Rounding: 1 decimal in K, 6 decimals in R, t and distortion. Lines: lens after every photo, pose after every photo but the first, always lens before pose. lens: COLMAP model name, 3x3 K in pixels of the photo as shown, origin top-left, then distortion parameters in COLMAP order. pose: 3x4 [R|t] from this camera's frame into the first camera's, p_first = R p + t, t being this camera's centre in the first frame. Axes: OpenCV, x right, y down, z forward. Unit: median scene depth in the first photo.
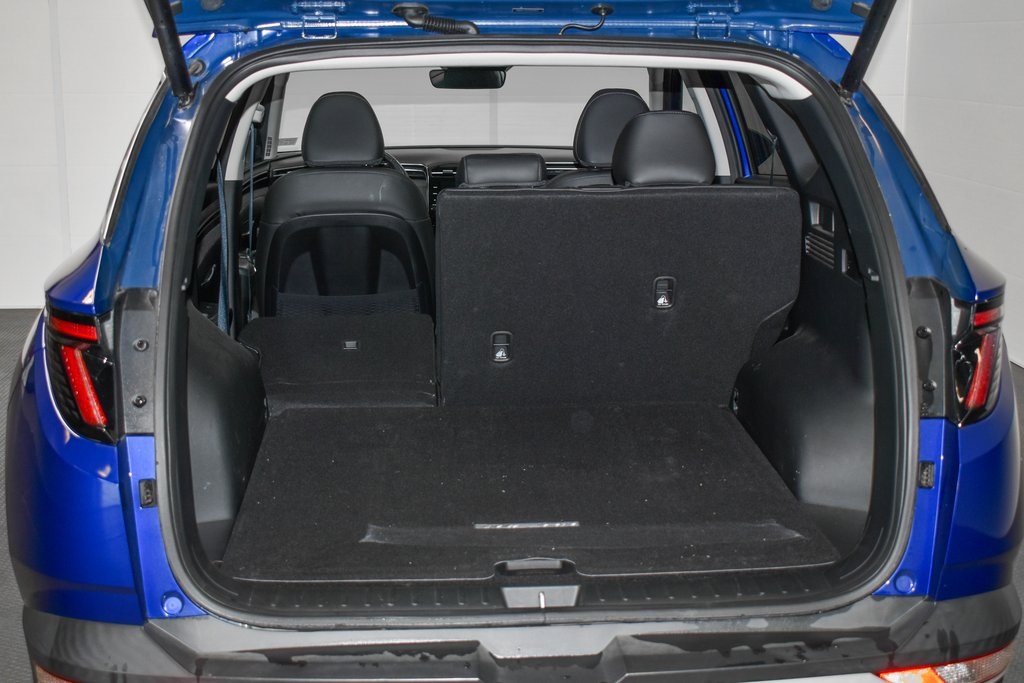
lens RADIAL K [[1334.0, 0, 513.7], [0, 1334.0, 343.5], [0, 0, 1]] dist [0.000821, 0.000000]
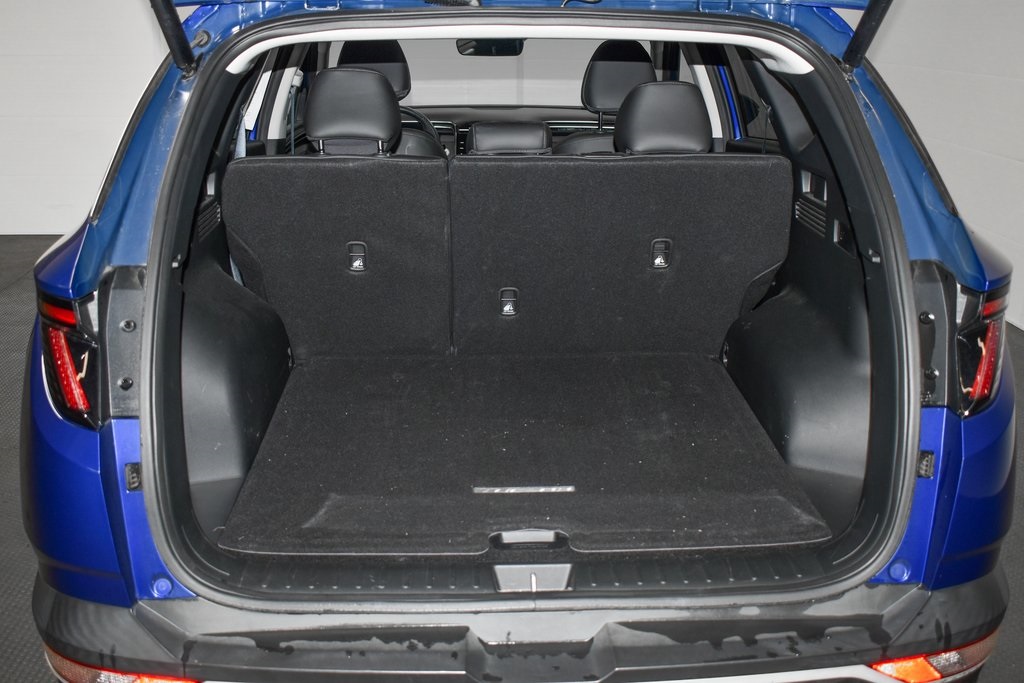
lens RADIAL K [[1089.4, 0, 506.9], [0, 1089.4, 339.1], [0, 0, 1]] dist [-0.015613, 0.000000]
pose [[0.999608, 0.012337, -0.025129, 0.018334], [-0.010602, 0.997626, 0.068048, -0.041777], [0.025909, -0.067755, 0.997366, 0.184616]]
